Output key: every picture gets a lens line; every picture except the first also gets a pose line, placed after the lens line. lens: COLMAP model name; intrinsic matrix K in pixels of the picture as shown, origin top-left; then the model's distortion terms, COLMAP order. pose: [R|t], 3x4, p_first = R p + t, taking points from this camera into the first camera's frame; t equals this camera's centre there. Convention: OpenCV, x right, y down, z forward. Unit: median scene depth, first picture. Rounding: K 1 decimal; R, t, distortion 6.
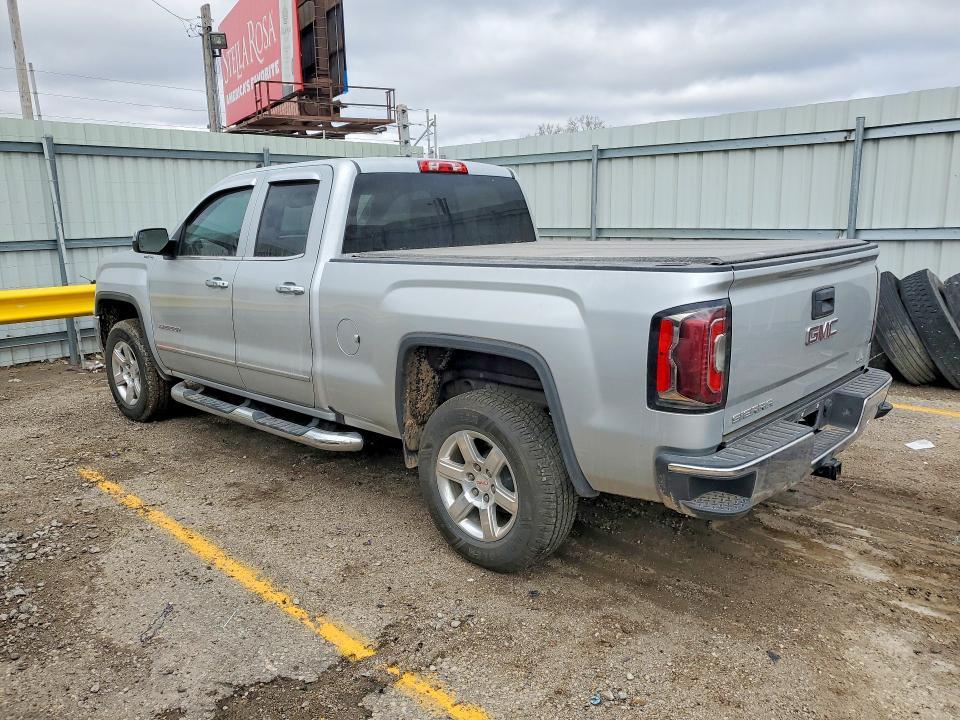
lens RADIAL K [[731.1, 0, 483.8], [0, 731.1, 359.2], [0, 0, 1]] dist [0.006061, -0.004825]
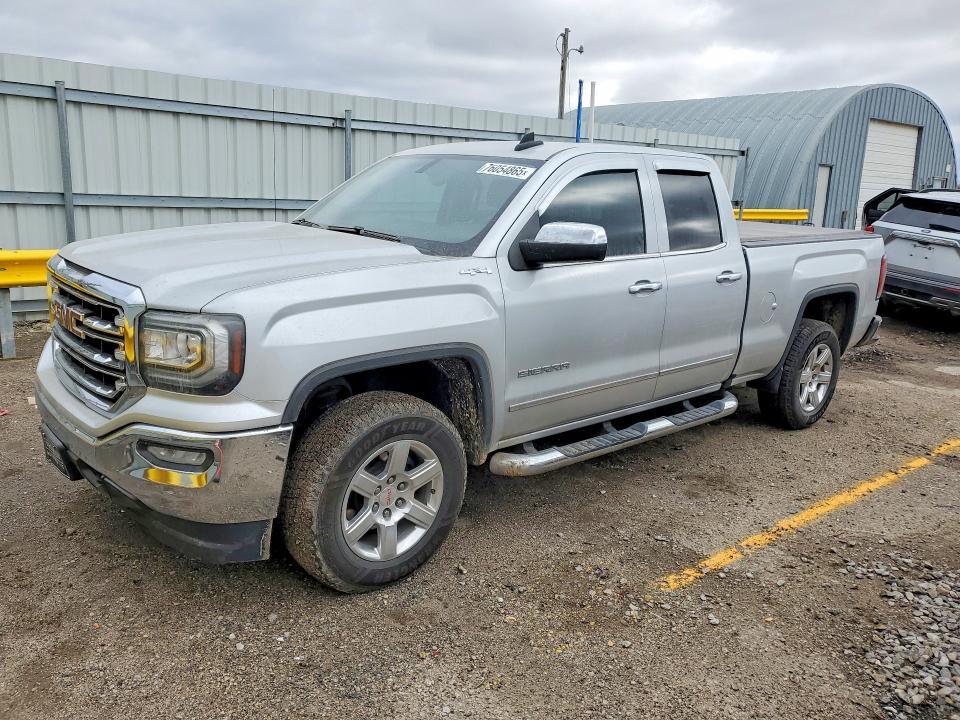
lens RADIAL K [[731.1, 0, 483.8], [0, 731.1, 359.2], [0, 0, 1]] dist [0.006061, -0.004825]
pose [[0.127008, -0.213643, 0.968620, -1.230415], [0.154260, 0.968902, 0.193478, -0.217038], [-0.979833, 0.124846, 0.156015, 1.081755]]
